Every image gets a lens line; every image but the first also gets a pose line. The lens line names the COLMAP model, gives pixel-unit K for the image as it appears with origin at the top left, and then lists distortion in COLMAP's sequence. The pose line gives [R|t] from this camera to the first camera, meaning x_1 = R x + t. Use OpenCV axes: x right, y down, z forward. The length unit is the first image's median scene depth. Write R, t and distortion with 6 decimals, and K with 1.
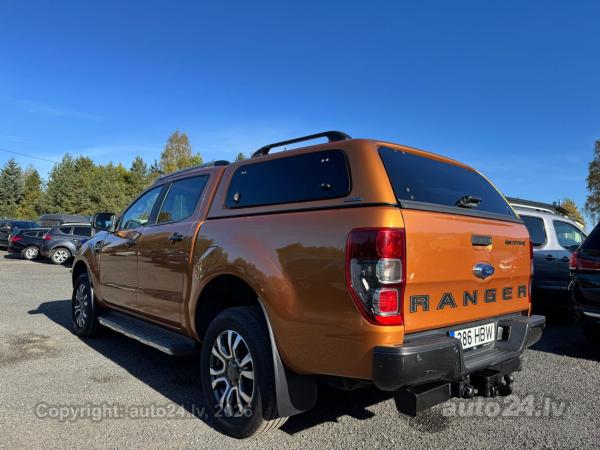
lens RADIAL K [[436.2, 0, 309.2], [0, 436.2, 225.8], [0, 0, 1]] dist [0.053800, -0.059384]
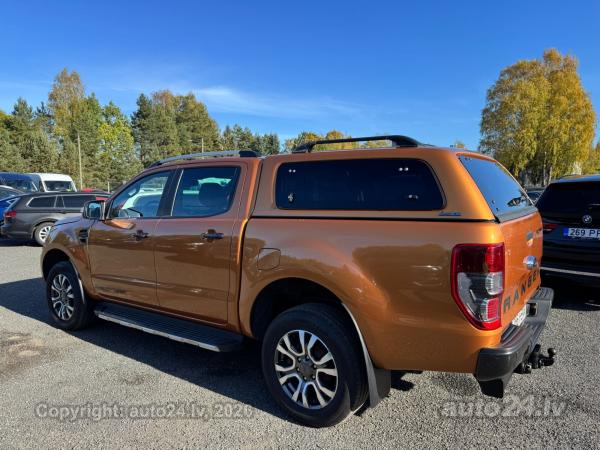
lens RADIAL K [[436.2, 0, 301.8], [0, 436.2, 224.5], [0, 0, 1]] dist [0.053800, -0.059384]
pose [[0.974963, -0.053620, 0.215806, -0.367010], [0.023462, 0.989880, 0.139956, -0.145958], [-0.221126, -0.131388, 0.966354, 0.029771]]
